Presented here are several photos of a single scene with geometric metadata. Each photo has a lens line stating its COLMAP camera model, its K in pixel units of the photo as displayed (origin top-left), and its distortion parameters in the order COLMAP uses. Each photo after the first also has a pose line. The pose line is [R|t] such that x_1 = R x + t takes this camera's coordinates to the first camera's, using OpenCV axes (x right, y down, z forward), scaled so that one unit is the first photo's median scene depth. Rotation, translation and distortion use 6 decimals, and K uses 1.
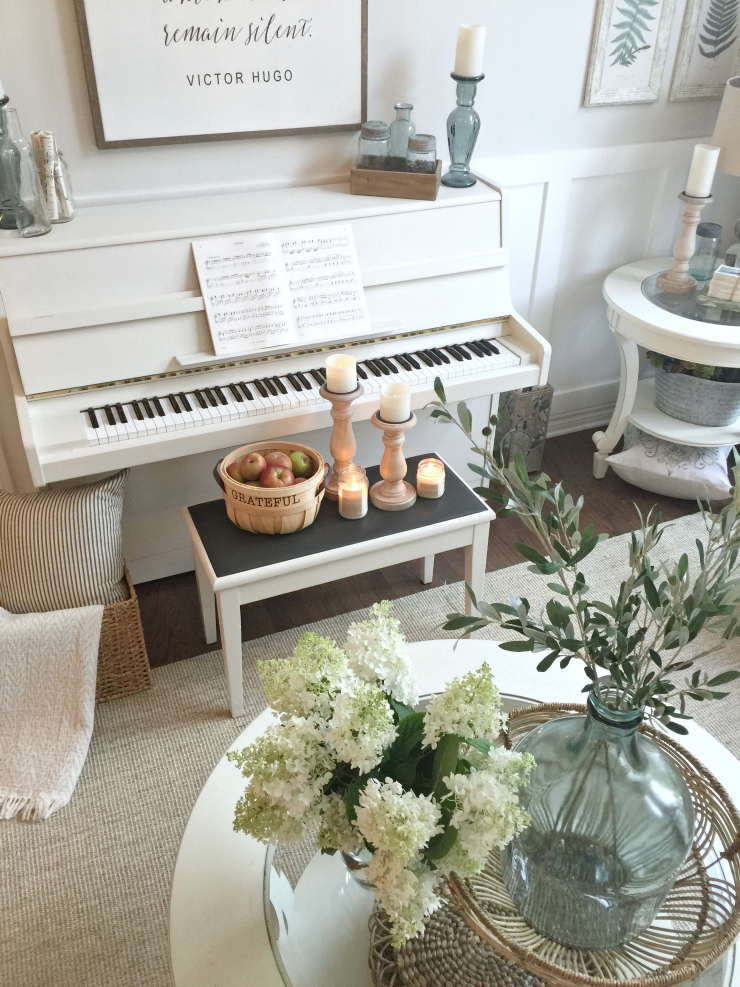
lens RADIAL K [[851.4, 0, 372.0], [0, 851.4, 492.2], [0, 0, 1]] dist [-0.000958, -0.006698]
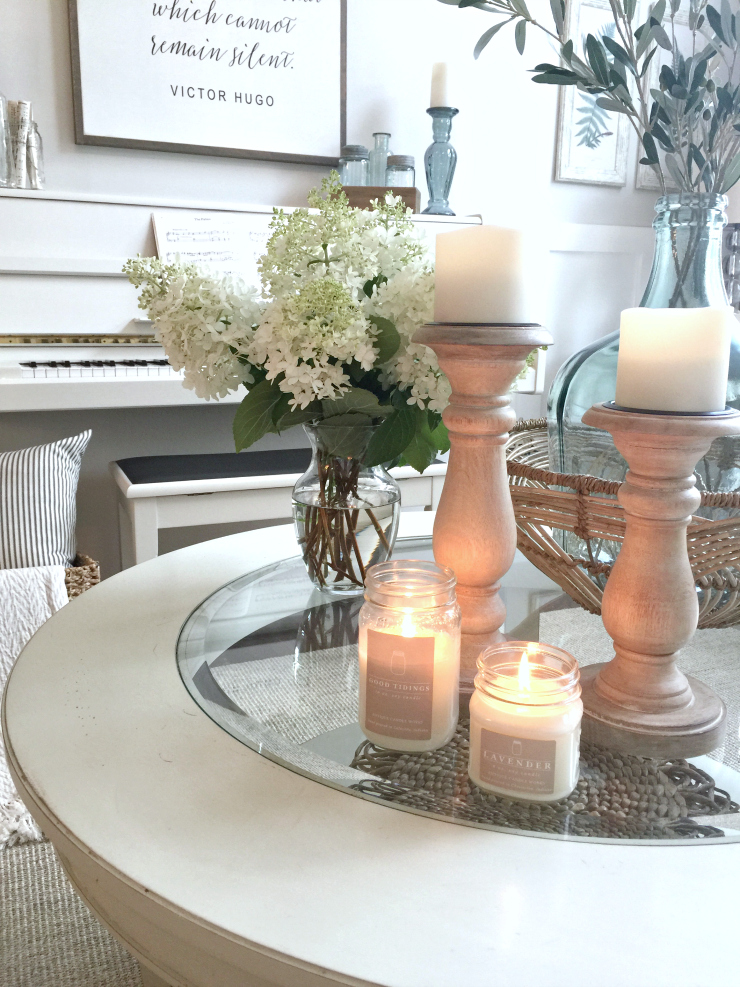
lens RADIAL K [[851.4, 0, 366.3], [0, 851.4, 493.2], [0, 0, 1]] dist [-0.000958, -0.006698]
pose [[0.999868, -0.002048, 0.016137, 0.001139], [0.007799, 0.930937, -0.365097, 0.333028], [-0.014274, 0.365174, 0.930830, 0.210020]]
